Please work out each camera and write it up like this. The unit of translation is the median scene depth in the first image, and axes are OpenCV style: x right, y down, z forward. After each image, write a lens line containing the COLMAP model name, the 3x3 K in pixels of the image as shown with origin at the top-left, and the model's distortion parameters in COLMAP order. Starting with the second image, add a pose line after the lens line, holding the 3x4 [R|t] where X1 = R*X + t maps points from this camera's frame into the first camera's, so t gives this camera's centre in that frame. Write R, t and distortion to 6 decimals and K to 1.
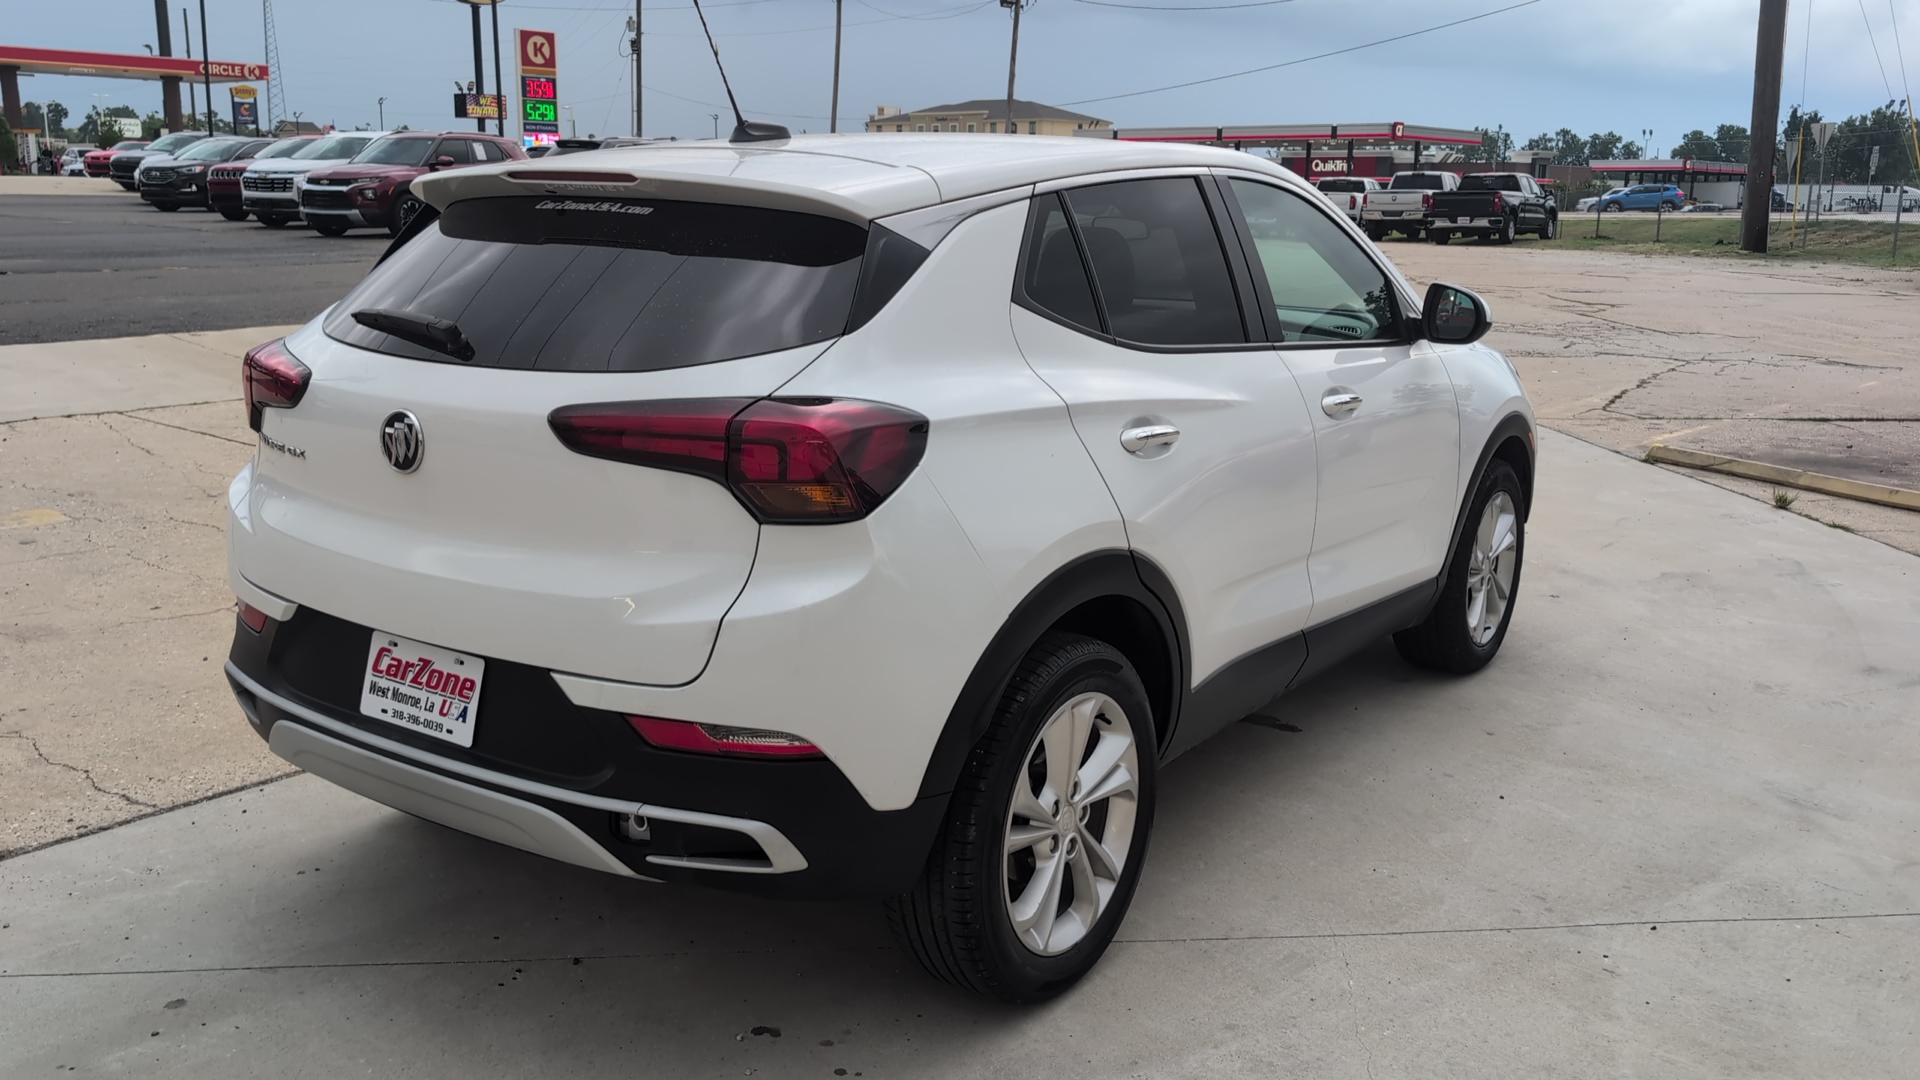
lens RADIAL K [[1613.2, 0, 977.0], [0, 1613.2, 548.6], [0, 0, 1]] dist [0.034900, -0.047212]
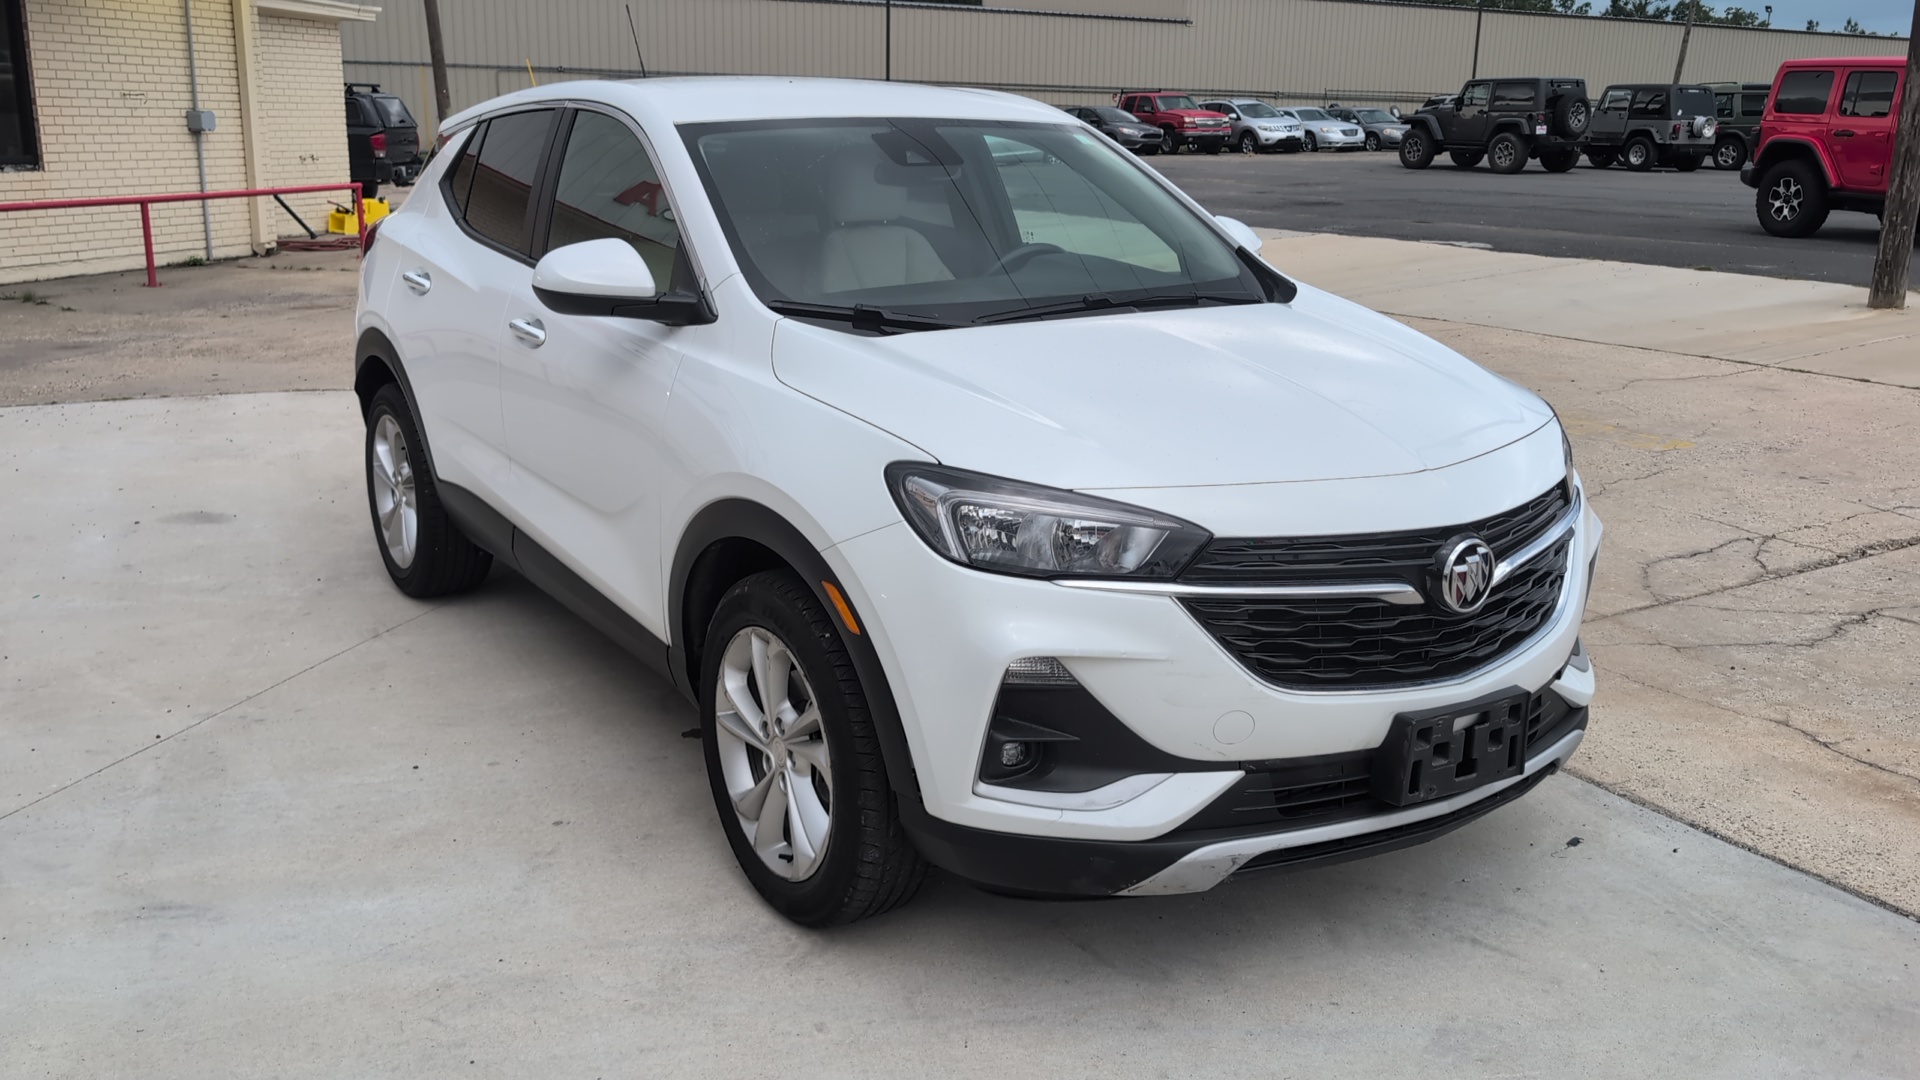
lens RADIAL K [[1613.2, 0, 962.4], [0, 1613.2, 545.5], [0, 0, 1]] dist [0.034900, -0.047212]
pose [[-0.398135, 0.214516, -0.891892, 0.891901], [-0.212460, 0.924272, 0.317145, -0.292831], [0.892384, 0.315758, -0.322410, 1.371921]]
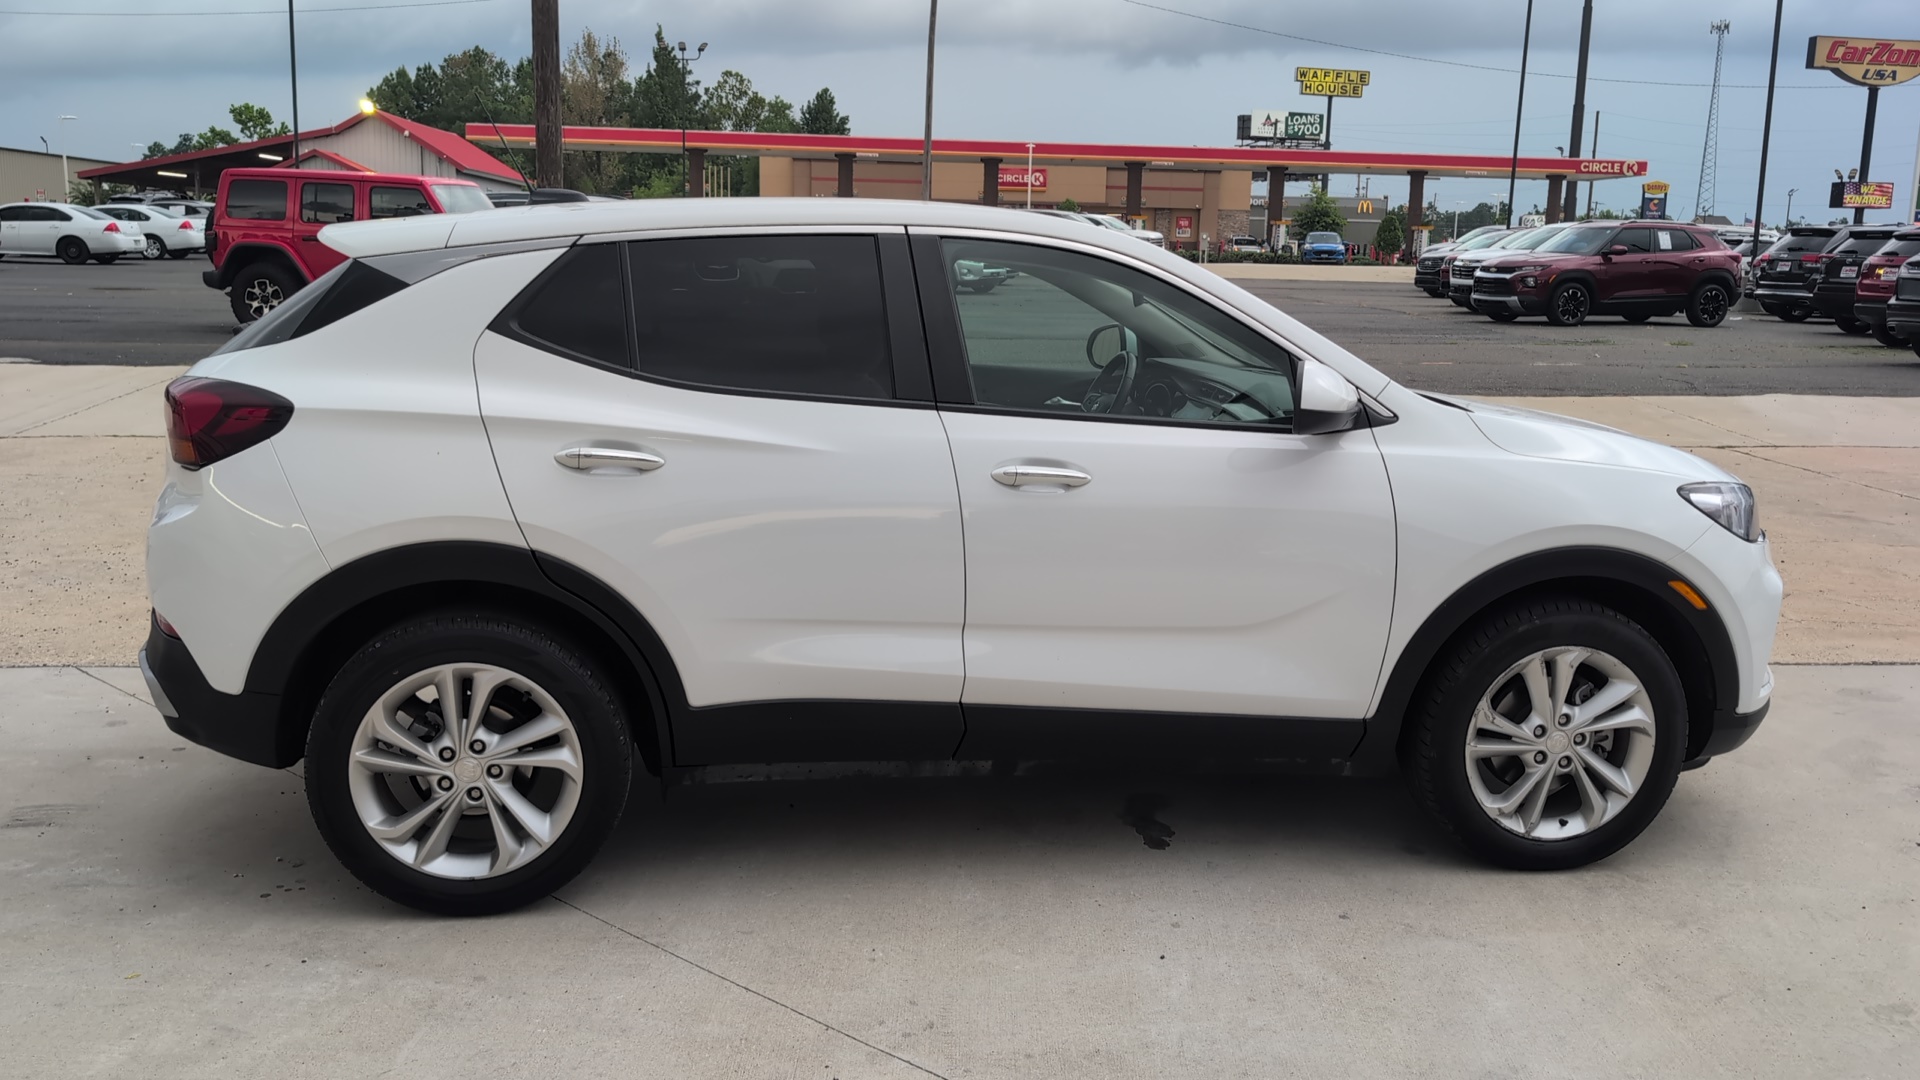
lens RADIAL K [[1613.2, 0, 957.7], [0, 1613.2, 544.3], [0, 0, 1]] dist [0.034900, -0.047212]
pose [[0.676423, 0.132609, -0.724477, 0.741380], [-0.174588, 0.984491, 0.017195, -0.049172], [0.715521, 0.114854, 0.689085, 0.277859]]
